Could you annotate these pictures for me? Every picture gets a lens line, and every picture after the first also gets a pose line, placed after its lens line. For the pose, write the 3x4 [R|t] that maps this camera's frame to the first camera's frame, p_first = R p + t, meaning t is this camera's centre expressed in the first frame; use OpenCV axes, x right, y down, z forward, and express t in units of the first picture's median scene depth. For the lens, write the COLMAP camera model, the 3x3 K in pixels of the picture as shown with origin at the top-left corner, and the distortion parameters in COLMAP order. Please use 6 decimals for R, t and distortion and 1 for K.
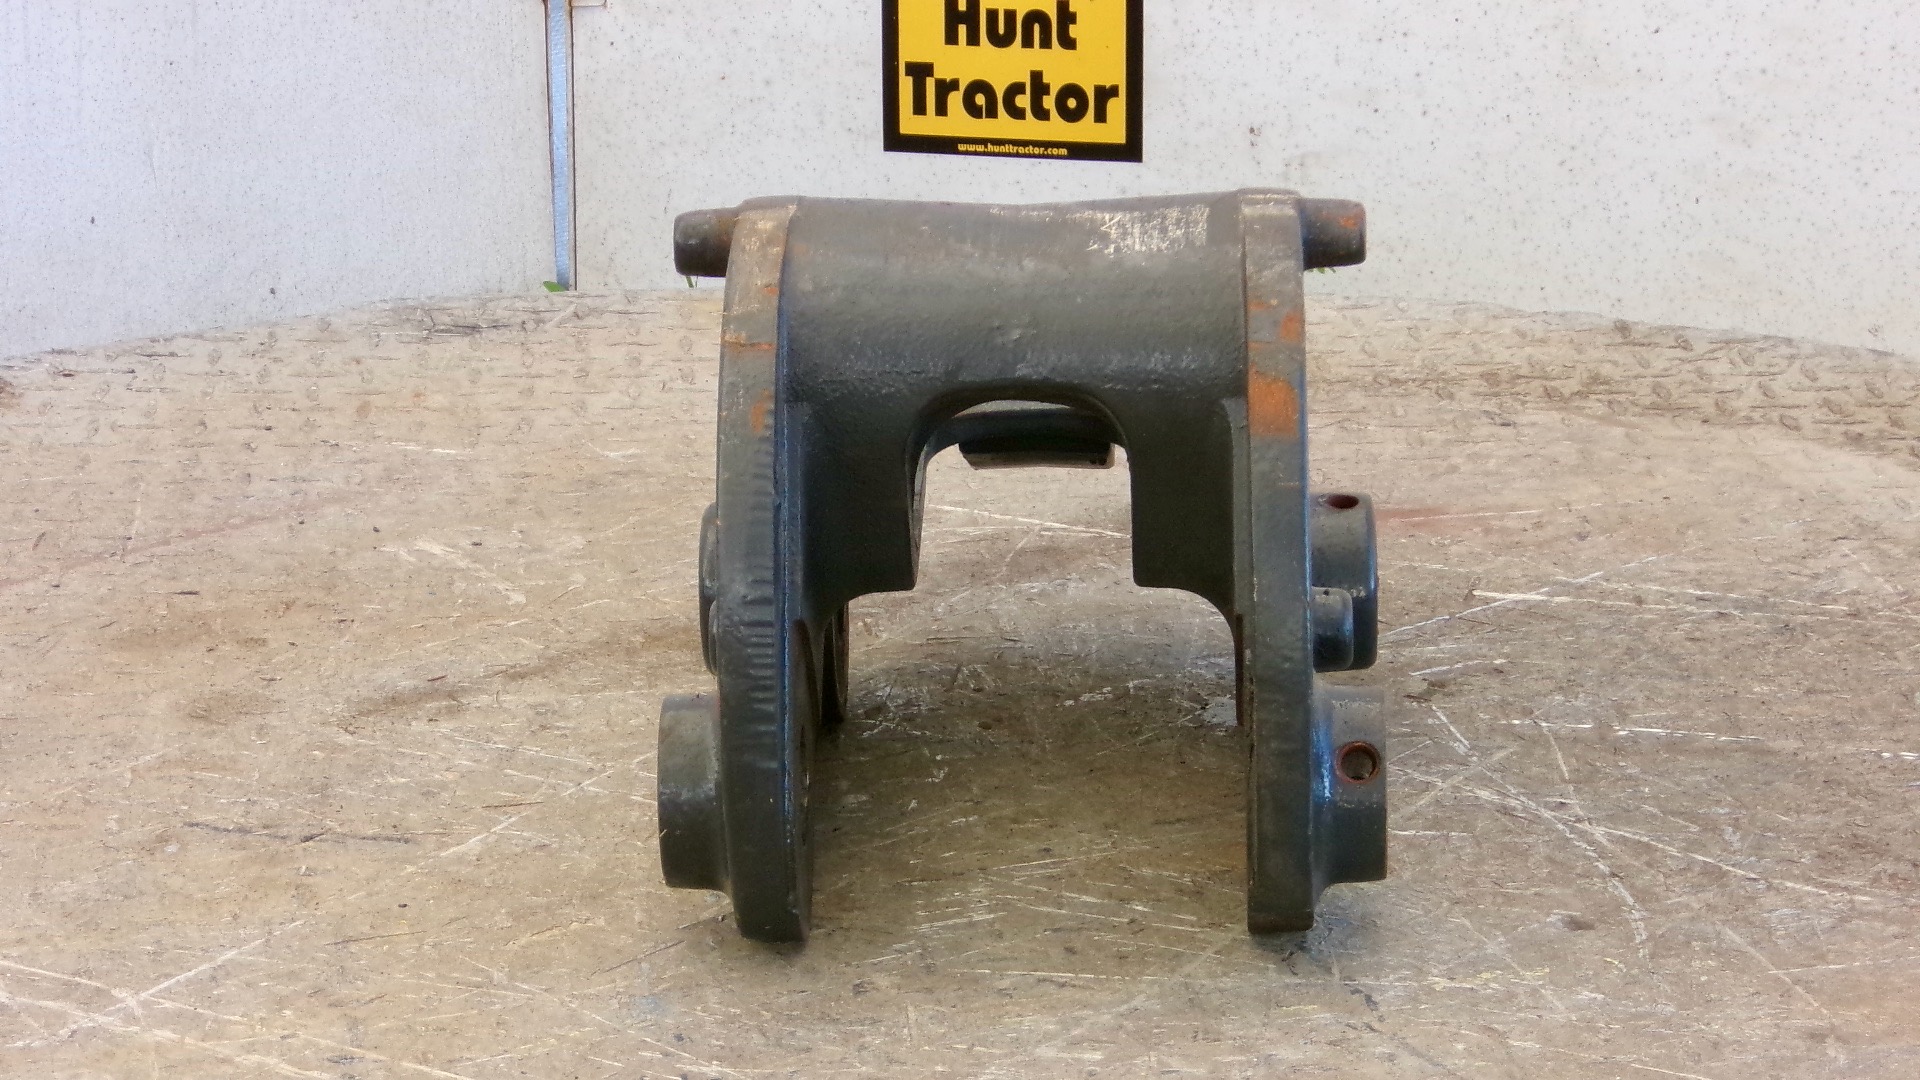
lens RADIAL K [[6093.3, 0, 963.6], [0, 6093.3, 540.5], [0, 0, 1]] dist [-0.375121, 0.000000]
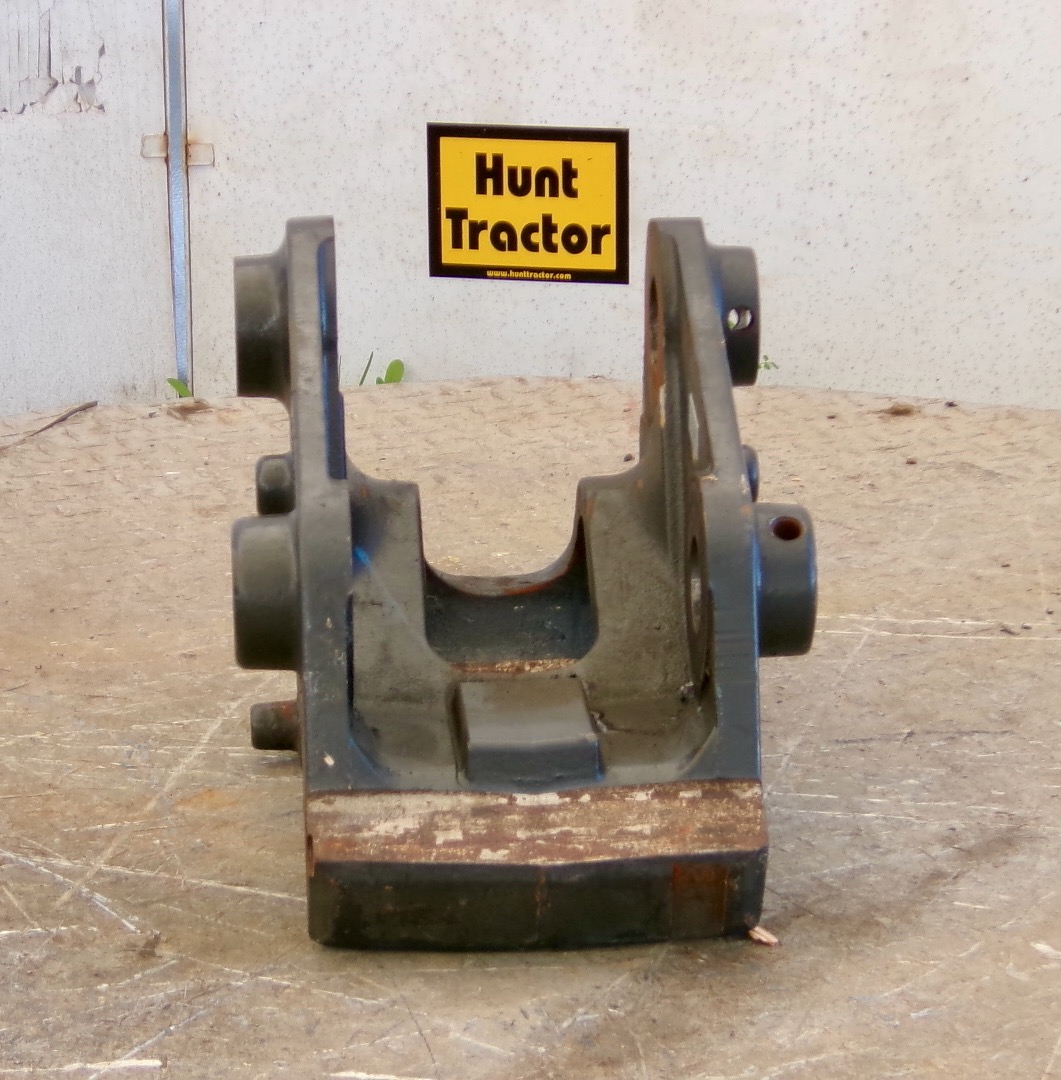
lens RADIAL K [[3783.6, 0, 531.6], [0, 3783.6, 541.6], [0, 0, 1]] dist [0.023521, 0.000000]
pose [[0.999879, -0.005828, 0.014388, -0.003333], [0.005994, 0.999916, -0.011518, 0.001937], [-0.014320, 0.011603, 0.999830, 0.192327]]
